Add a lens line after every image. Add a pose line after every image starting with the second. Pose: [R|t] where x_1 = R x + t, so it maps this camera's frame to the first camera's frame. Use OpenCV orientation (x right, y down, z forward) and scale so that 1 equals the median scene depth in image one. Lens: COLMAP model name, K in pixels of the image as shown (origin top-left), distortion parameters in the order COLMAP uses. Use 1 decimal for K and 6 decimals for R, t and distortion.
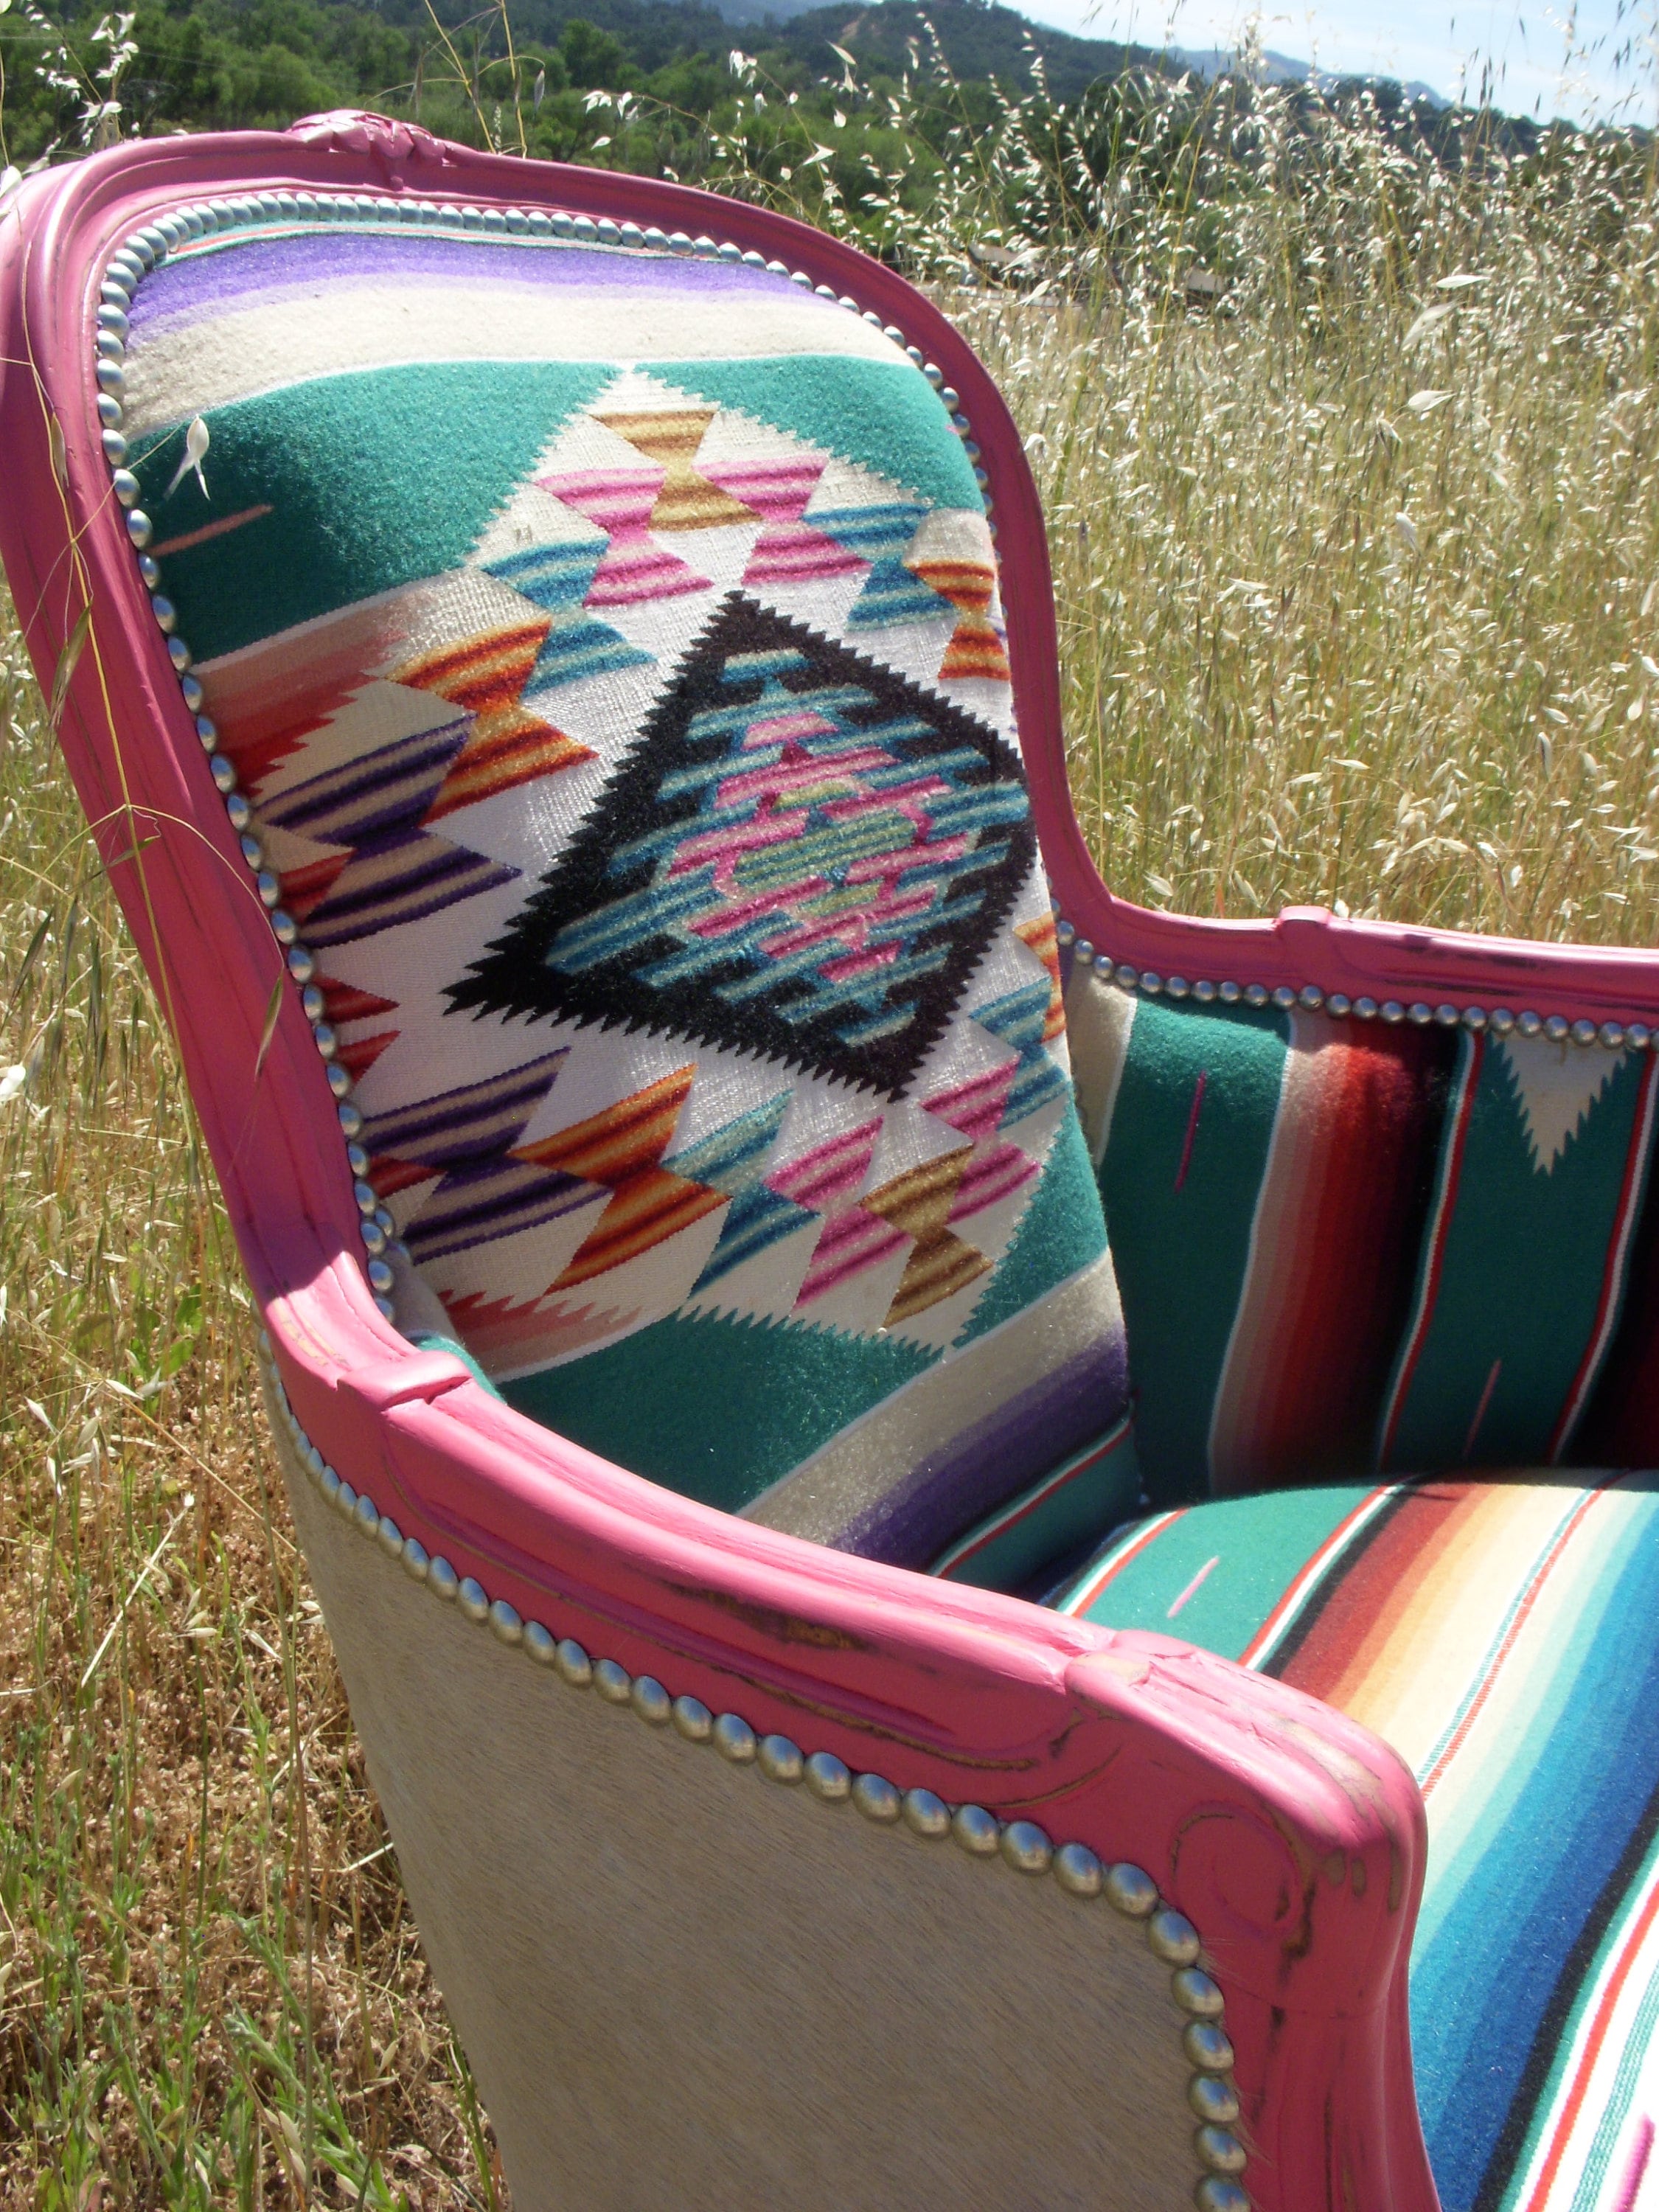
lens RADIAL K [[2431.3, 0, 822.0], [0, 2431.3, 1104.1], [0, 0, 1]] dist [-0.184803, 0.000000]
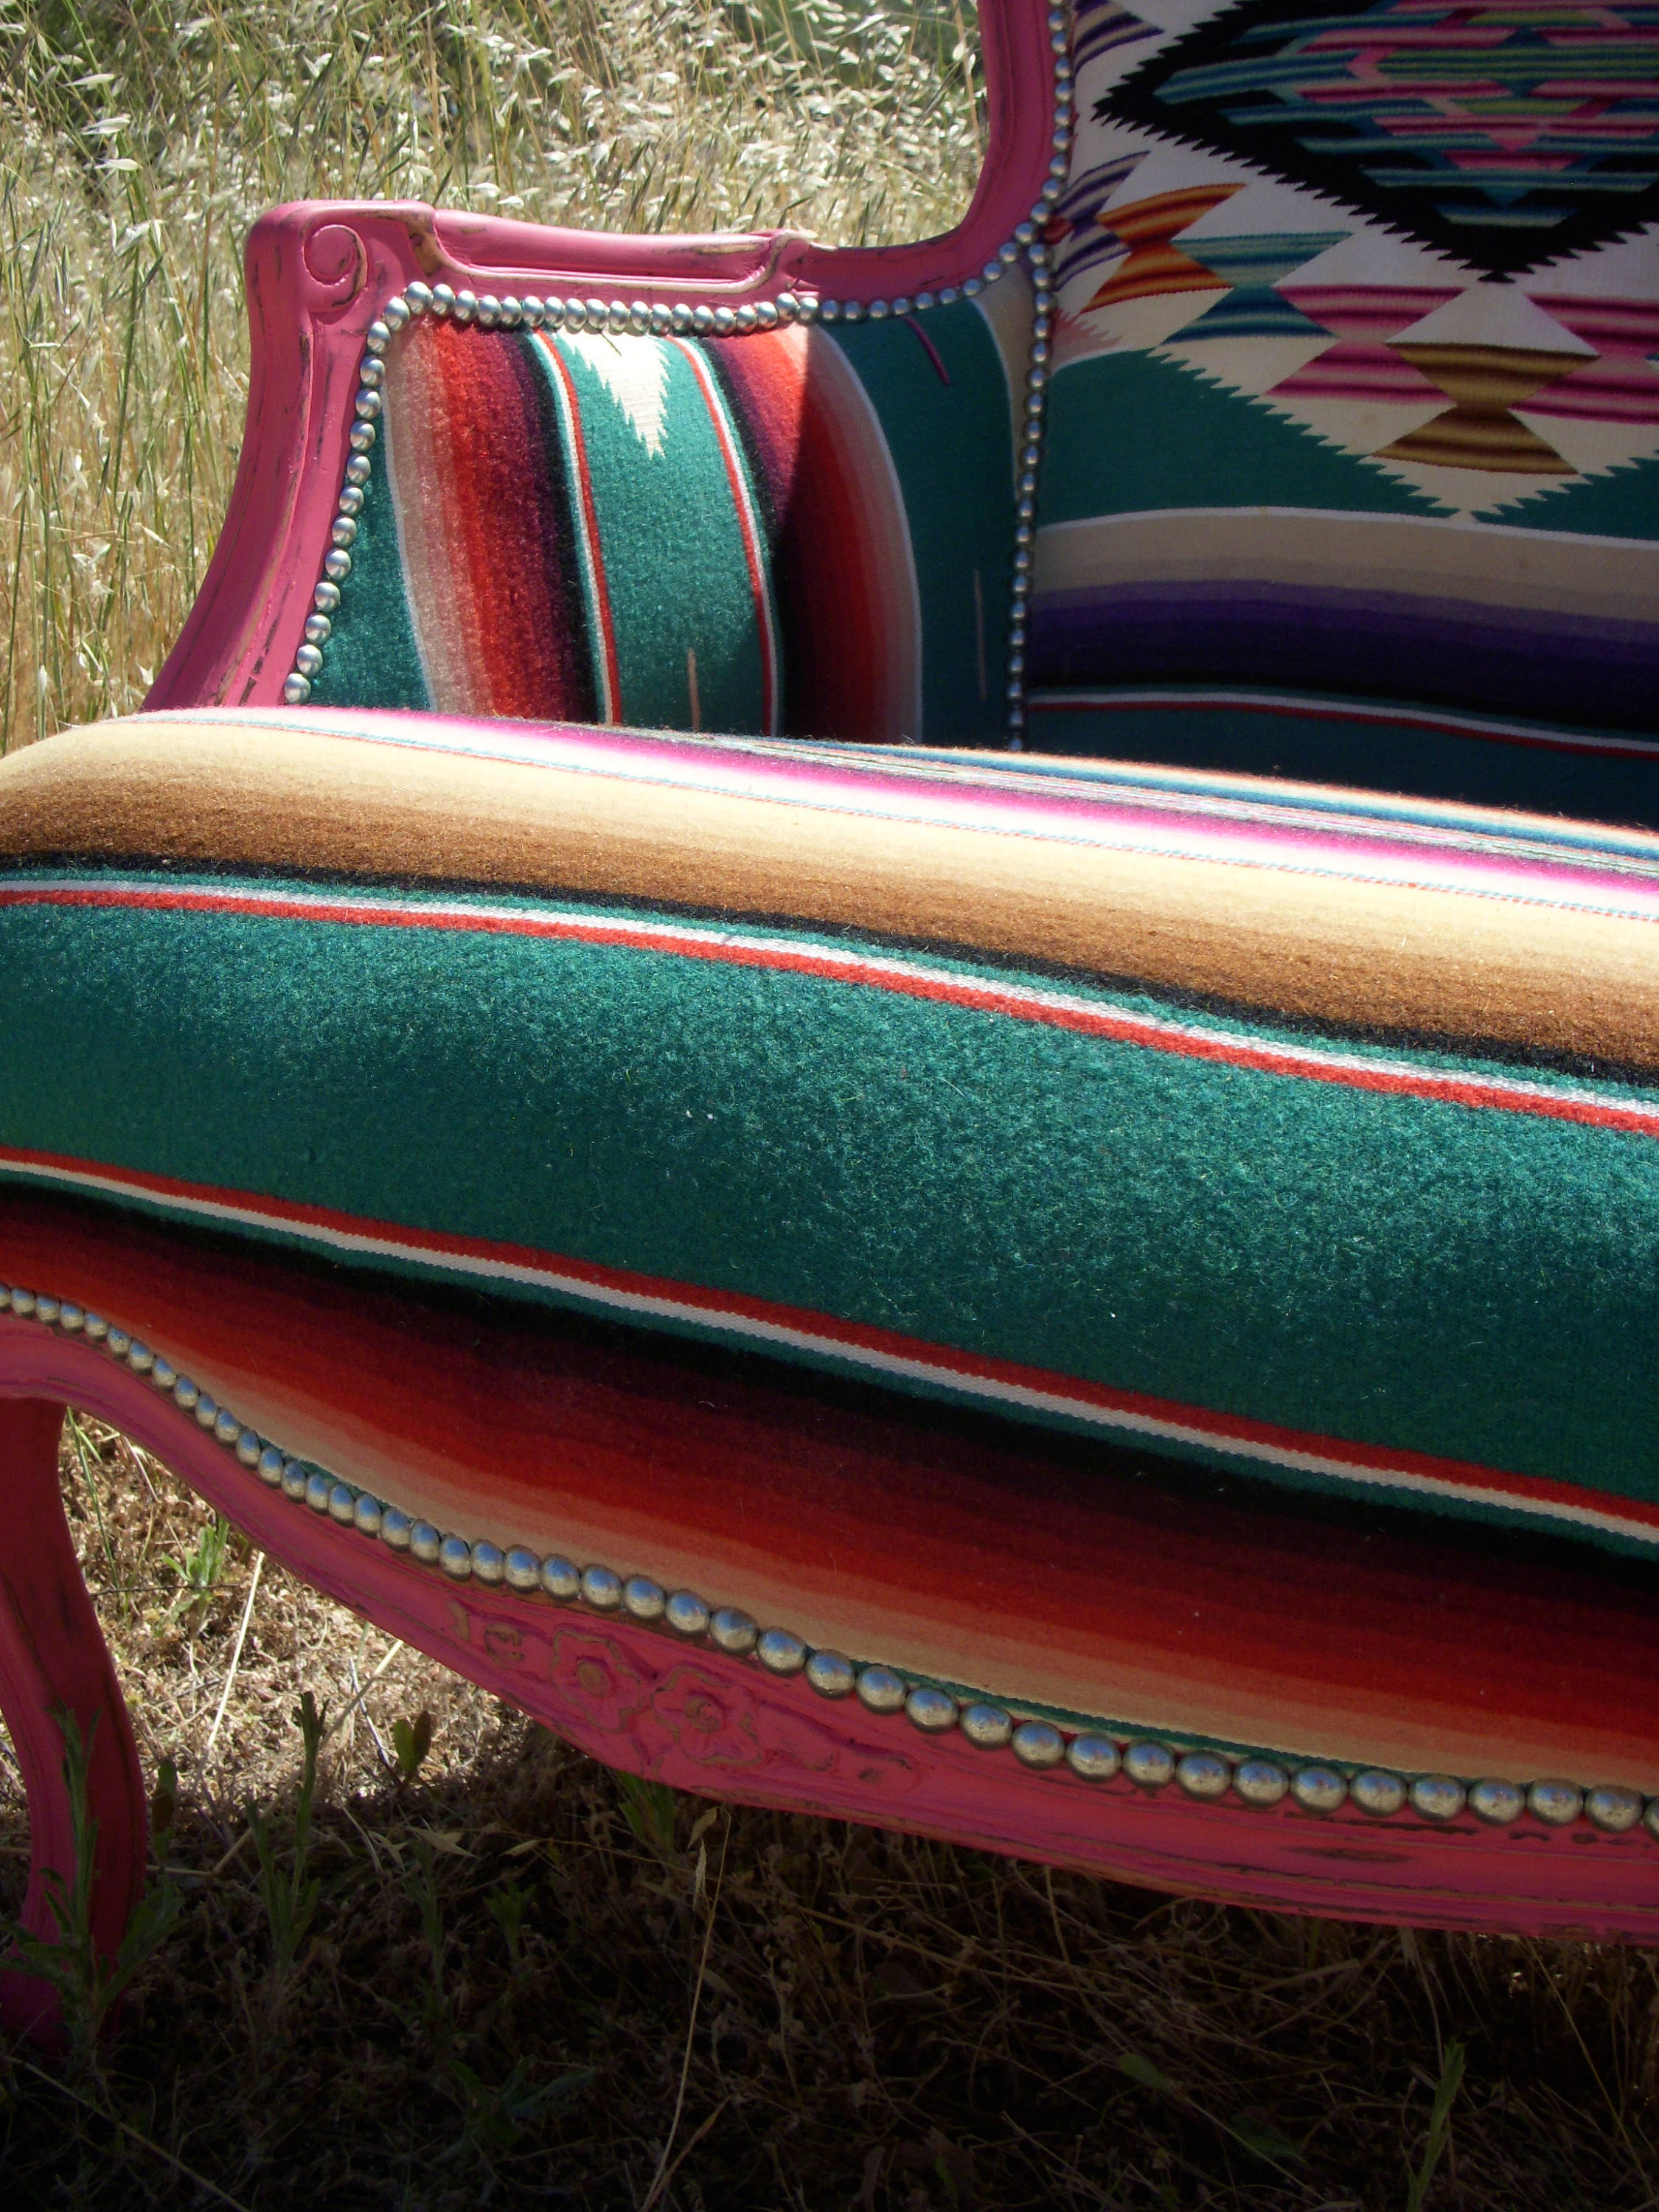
lens RADIAL K [[2431.3, 0, 829.7], [0, 2431.3, 1095.5], [0, 0, 1]] dist [-0.184803, 0.000000]
pose [[0.009567, 0.278855, -0.960286, 1.288187], [-0.309148, 0.914107, 0.262366, 0.167949], [0.950966, 0.294360, 0.094953, 0.813421]]
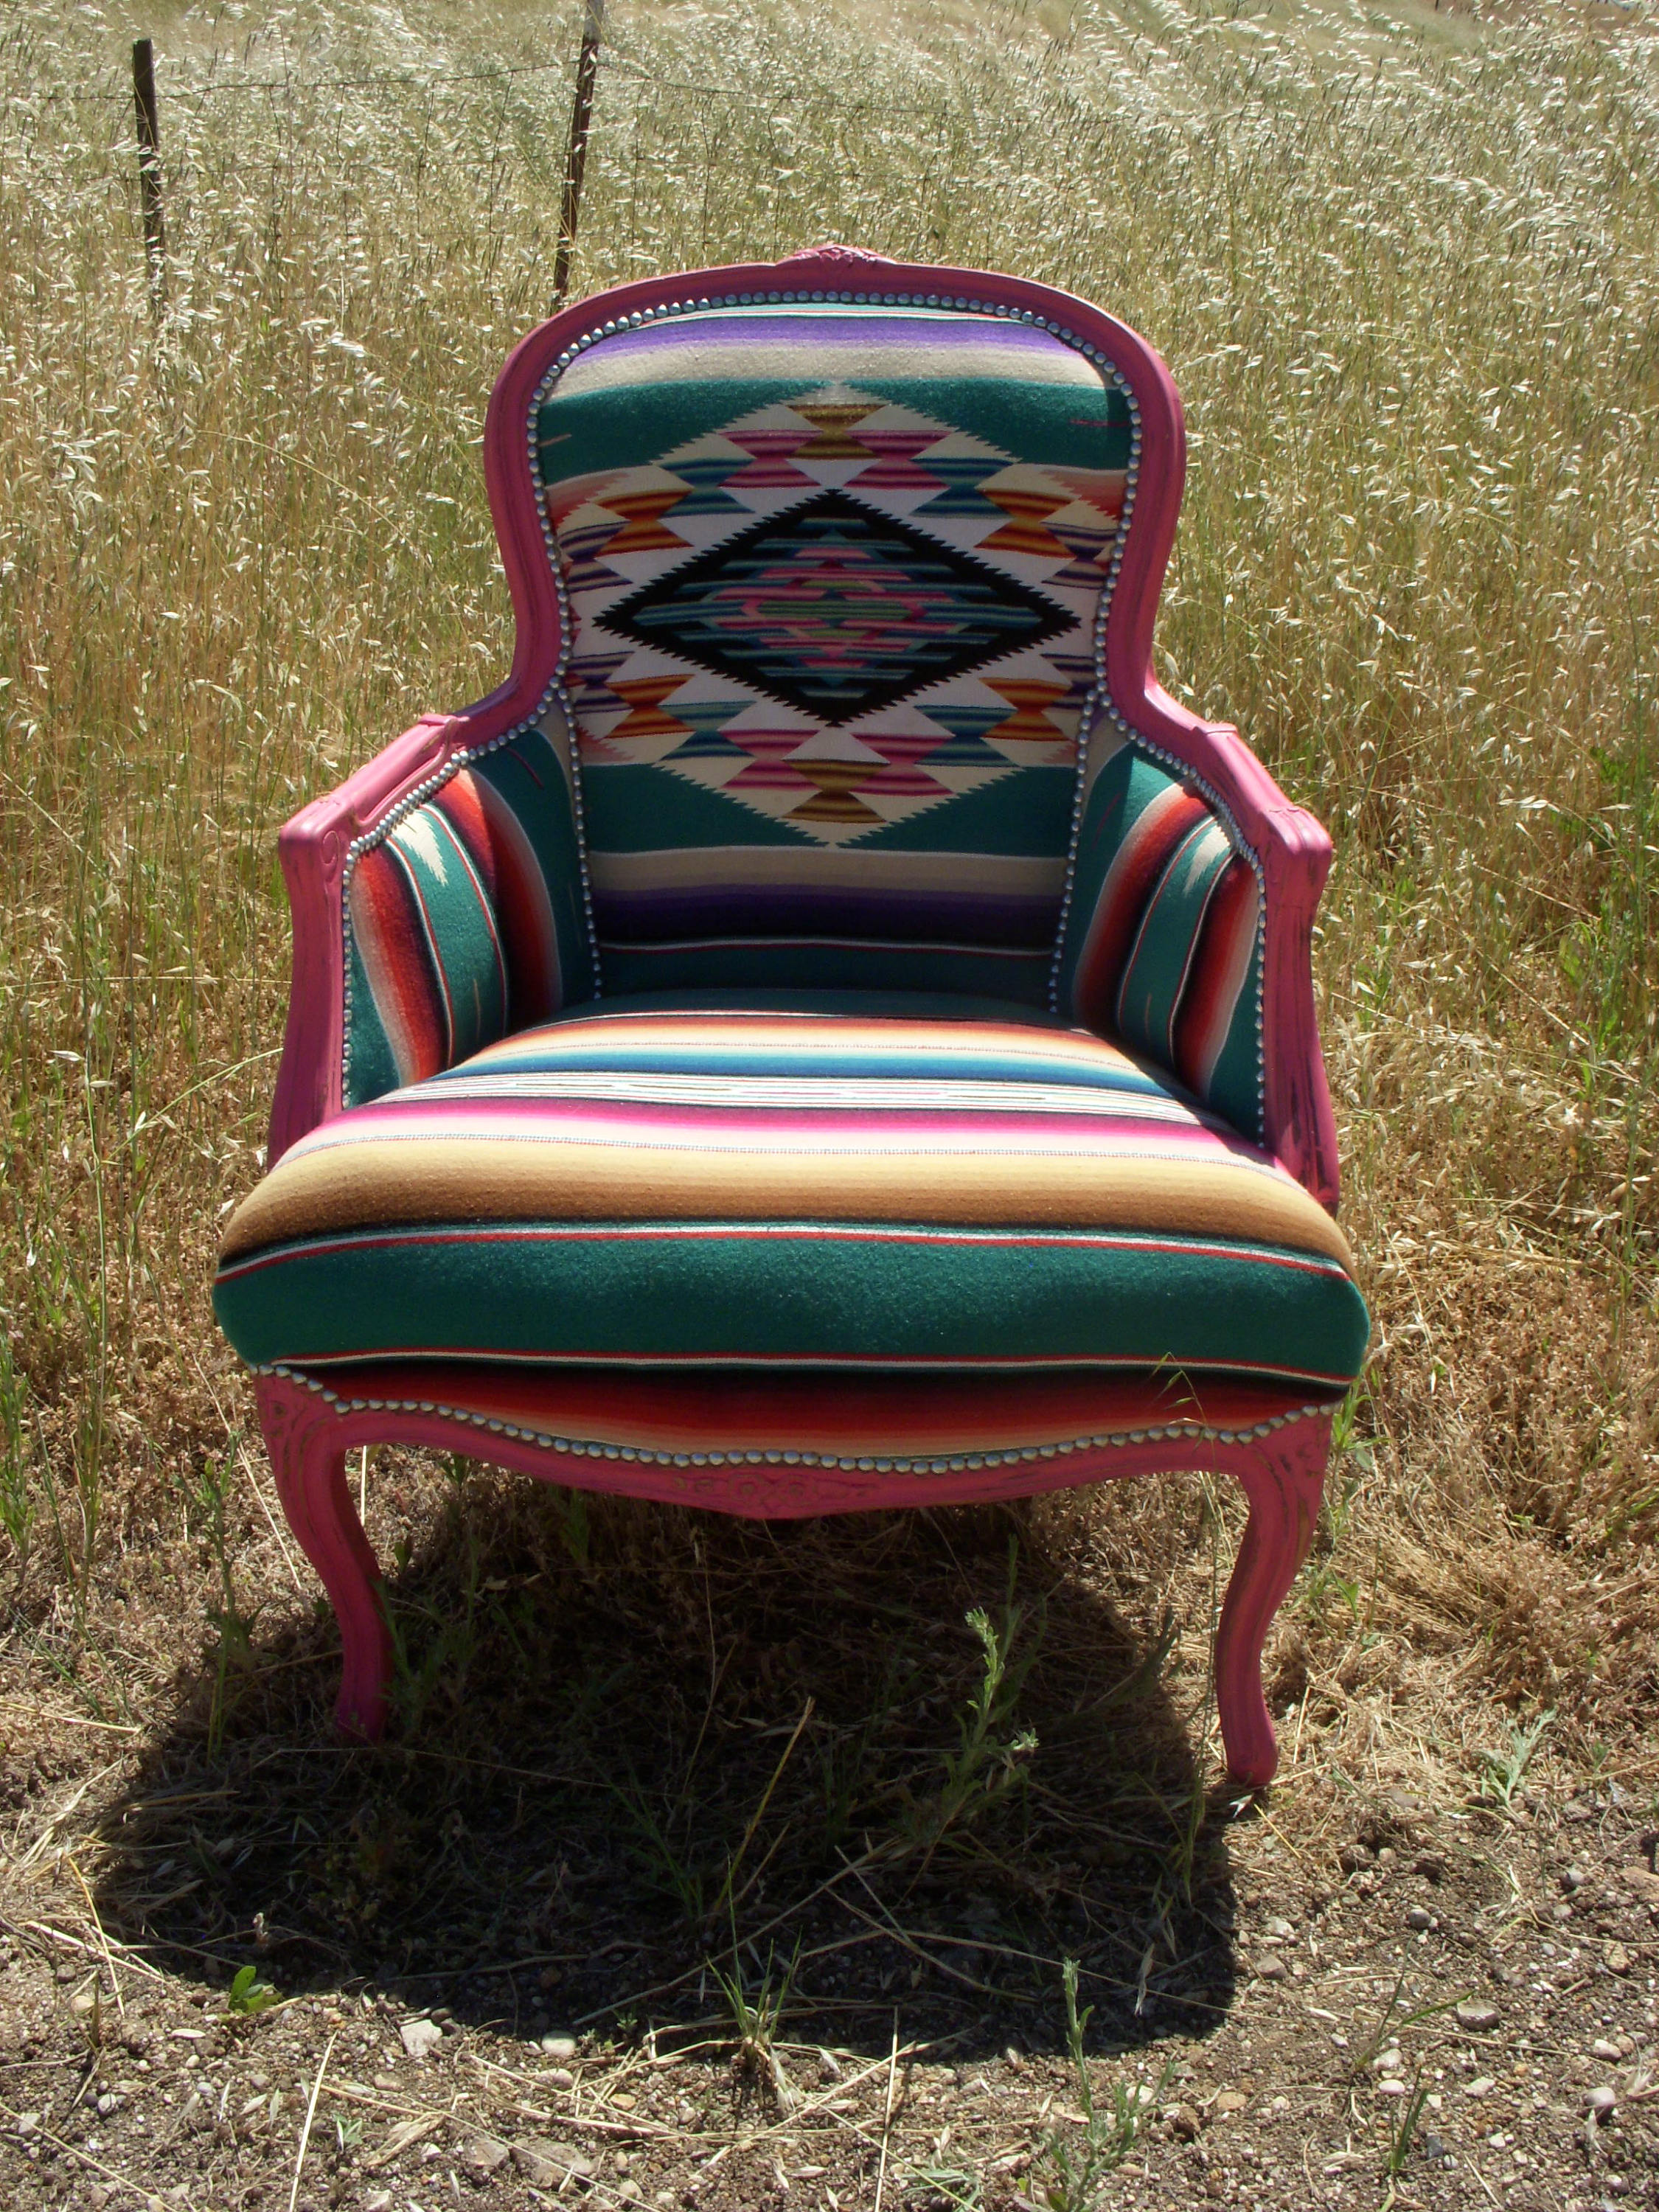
lens RADIAL K [[2431.3, 0, 844.2], [0, 2431.3, 1107.7], [0, 0, 1]] dist [-0.184803, 0.000000]
pose [[0.473897, 0.367889, -0.800050, 2.169768], [-0.253223, 0.927106, 0.276320, -0.328447], [0.843386, 0.071644, 0.532510, -0.159054]]
